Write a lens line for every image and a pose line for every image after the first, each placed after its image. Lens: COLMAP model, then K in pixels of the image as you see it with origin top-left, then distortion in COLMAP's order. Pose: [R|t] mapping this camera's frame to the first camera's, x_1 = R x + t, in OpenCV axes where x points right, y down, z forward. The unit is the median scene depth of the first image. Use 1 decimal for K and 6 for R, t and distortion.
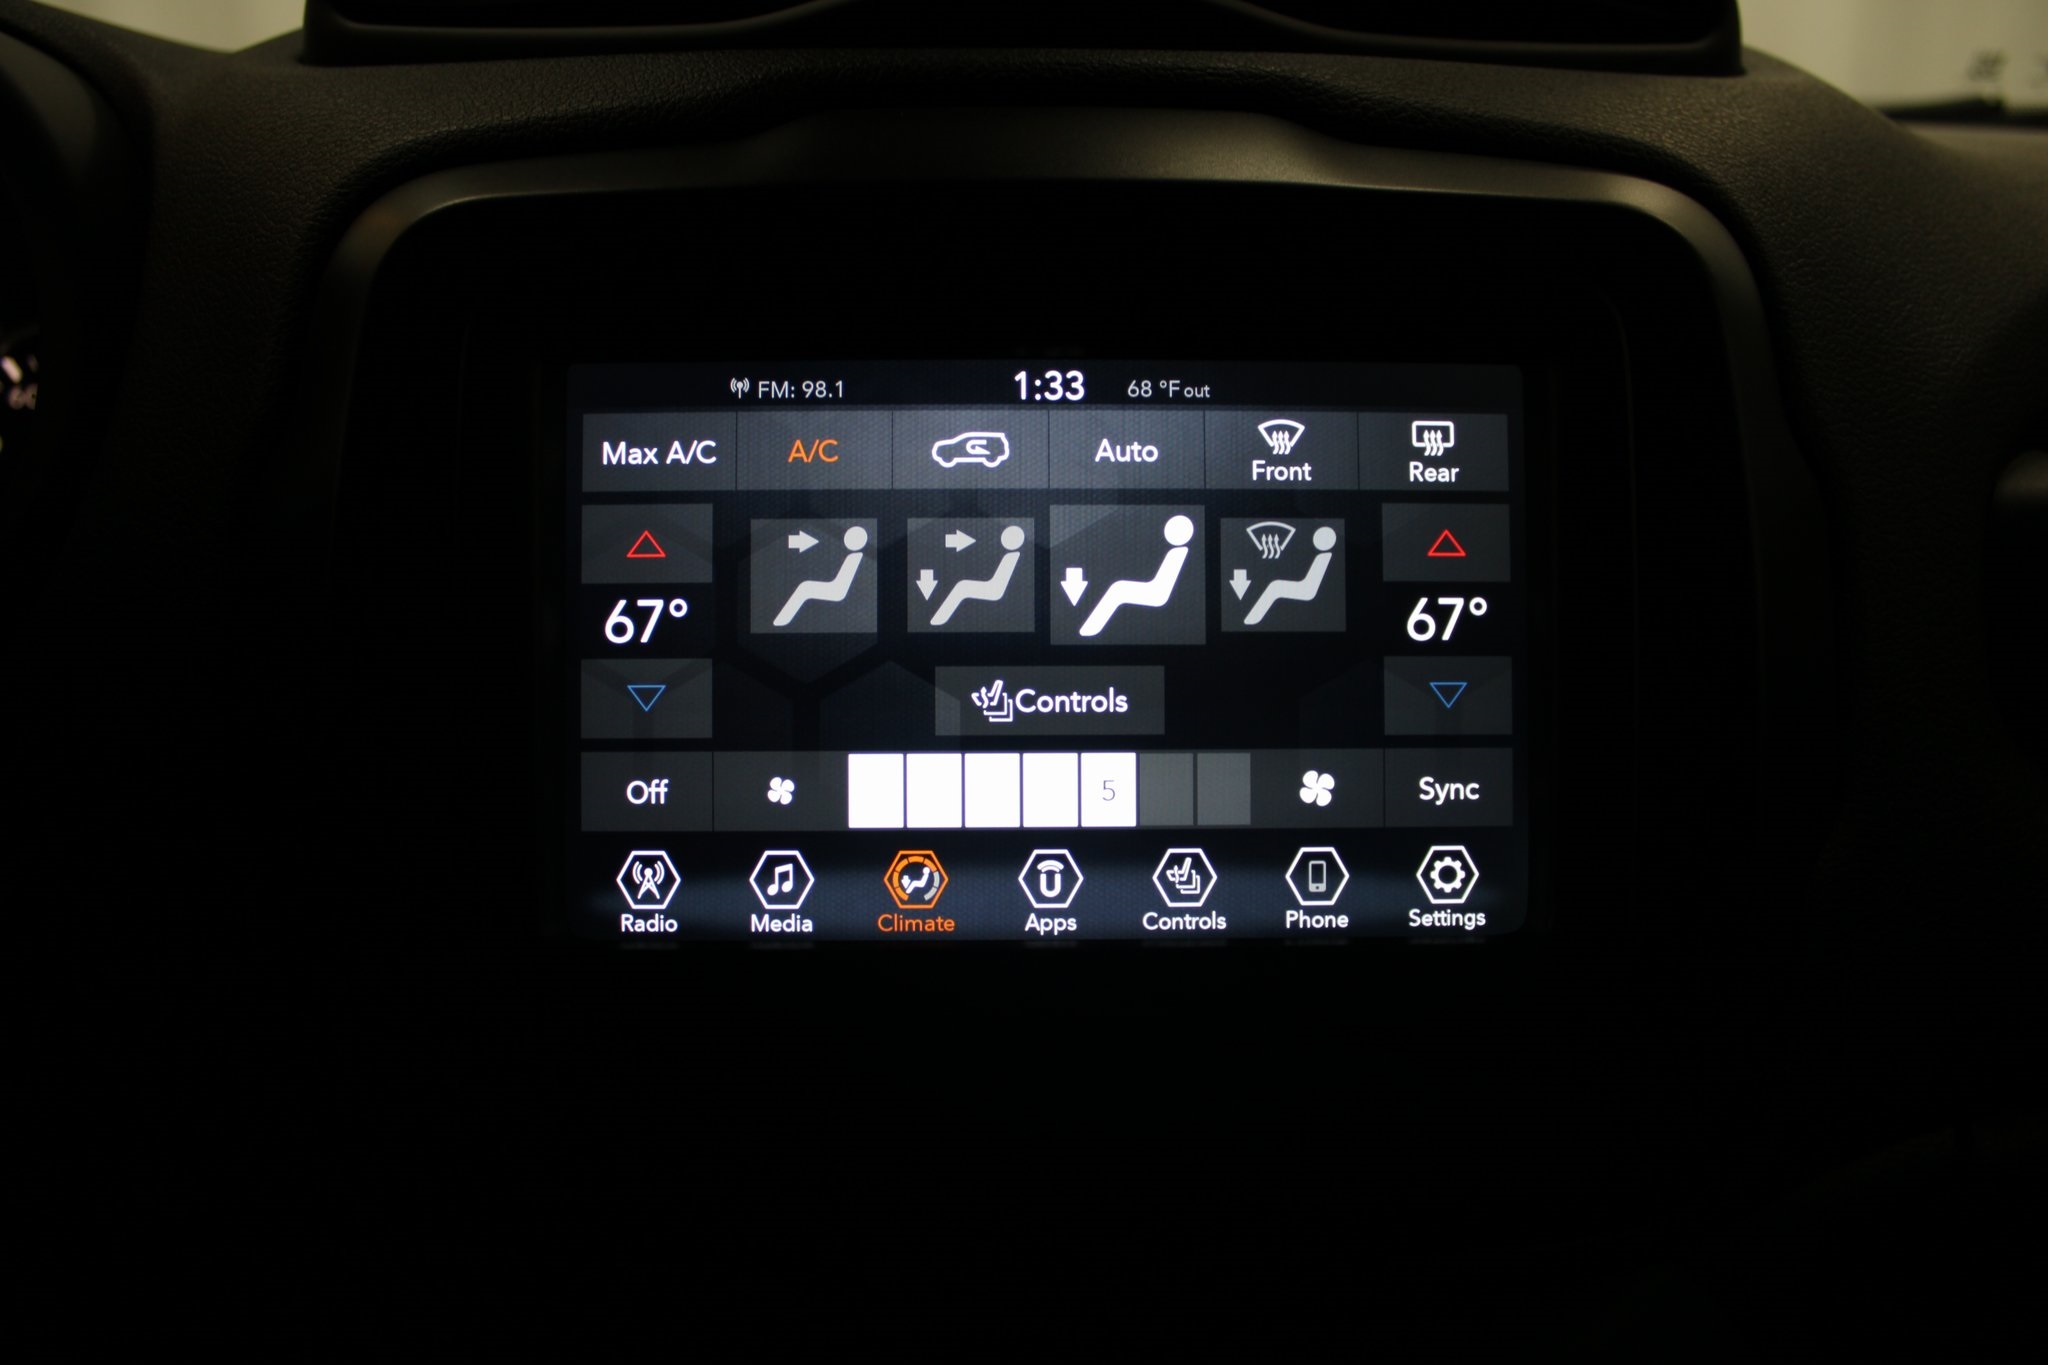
lens RADIAL K [[1643.2, 0, 1024.0], [0, 1643.2, 682.5], [0, 0, 1]] dist [-0.114436, 0.016539]
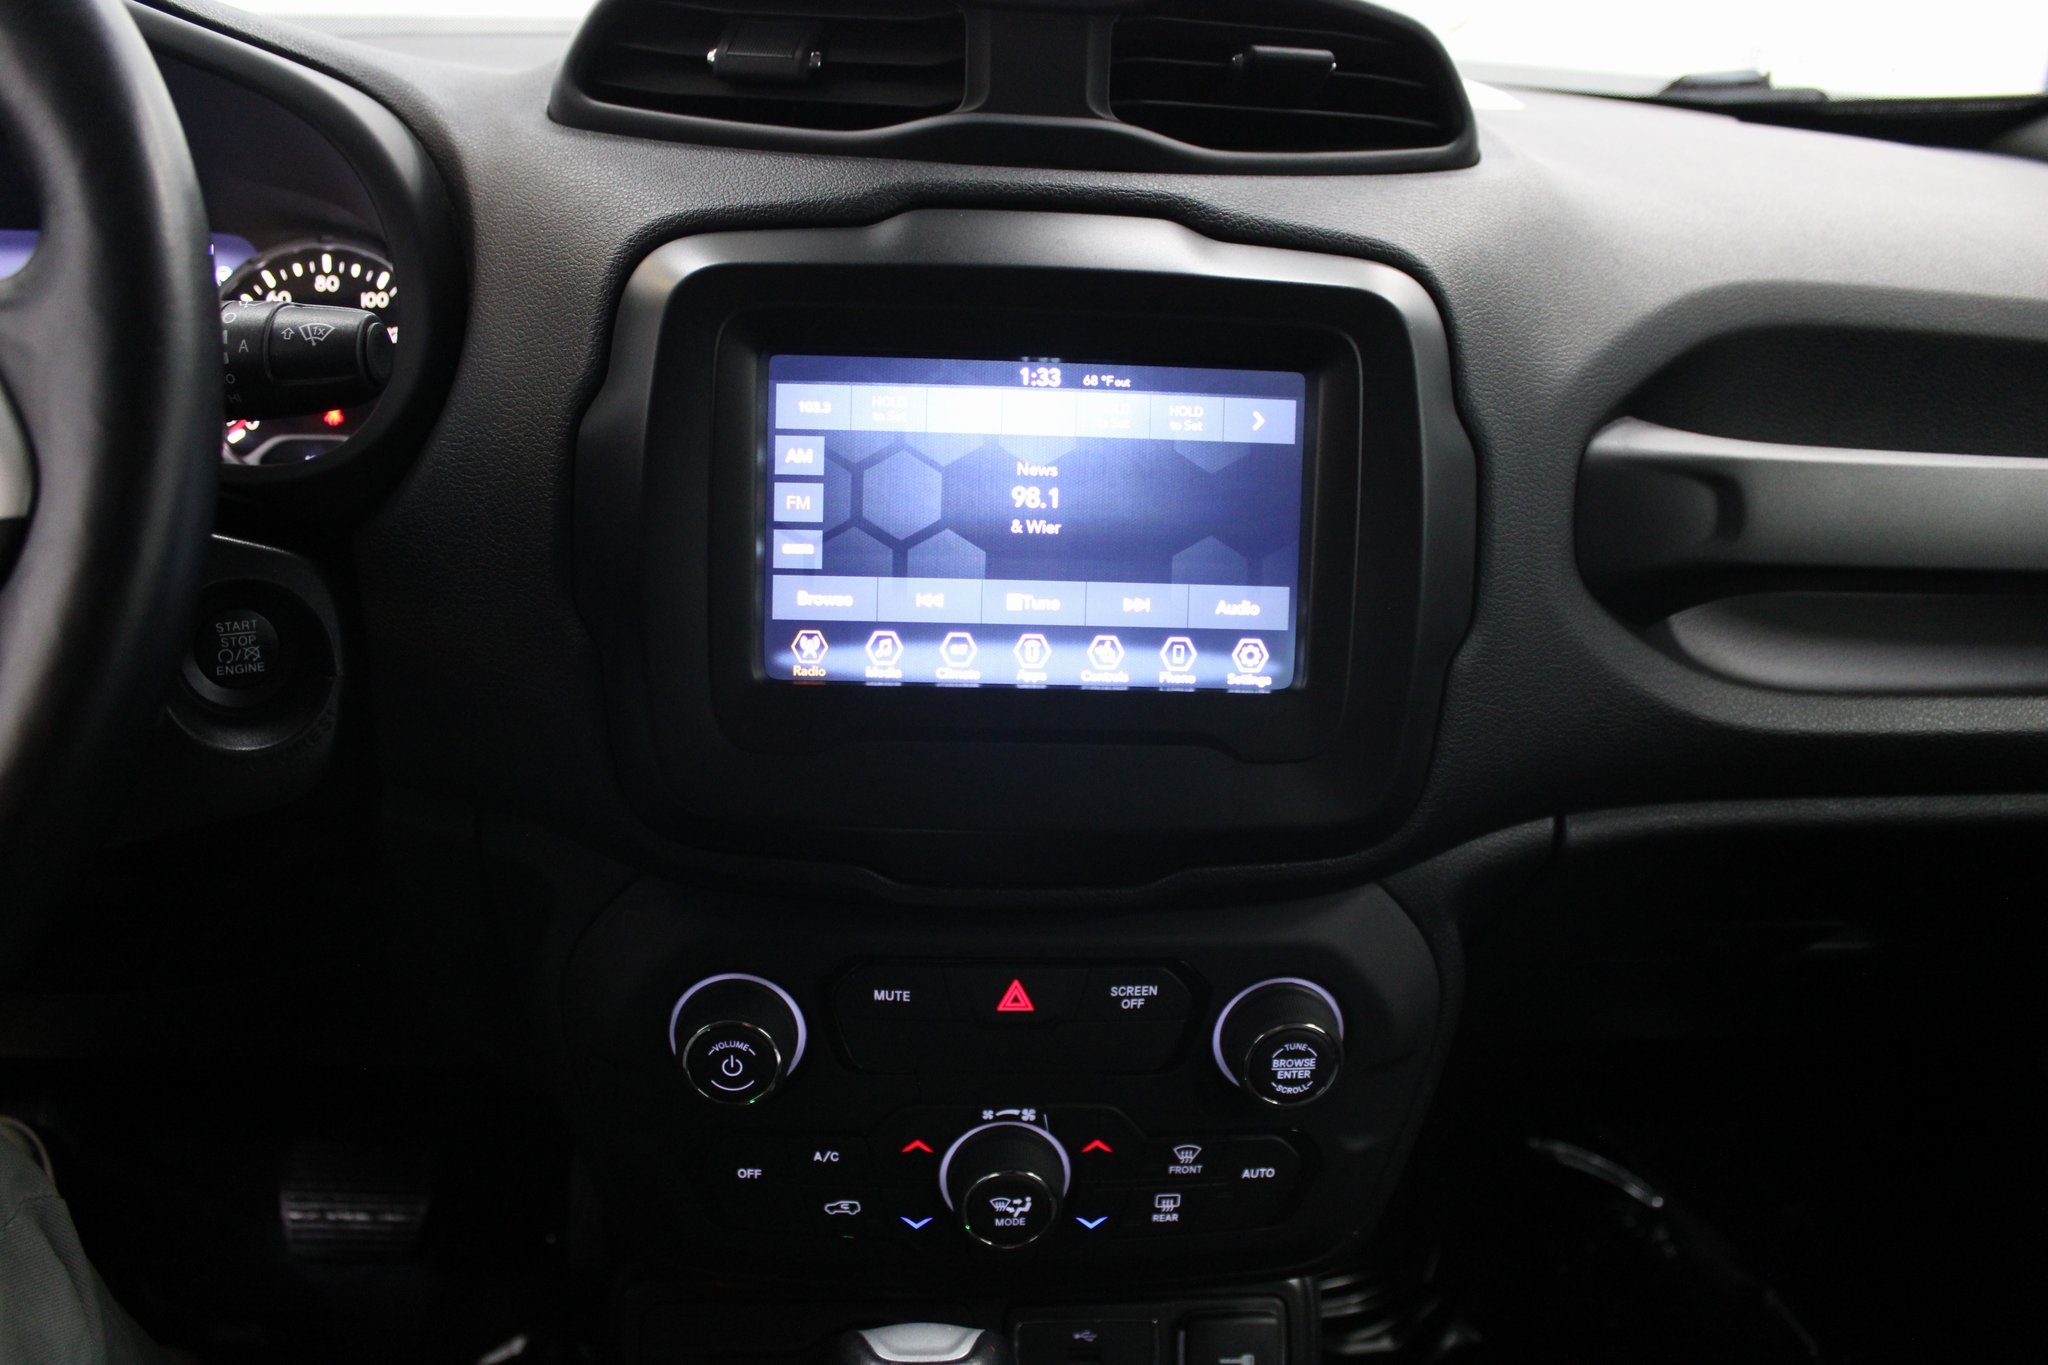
lens RADIAL K [[1744.6, 0, 1024.0], [0, 1744.6, 682.5], [0, 0, 1]] dist [-0.145126, -0.002280]
pose [[0.997993, 0.025236, 0.058078, -0.103660], [-0.031938, 0.992557, 0.117521, -0.072360], [-0.054679, -0.119140, 0.991371, -0.914615]]
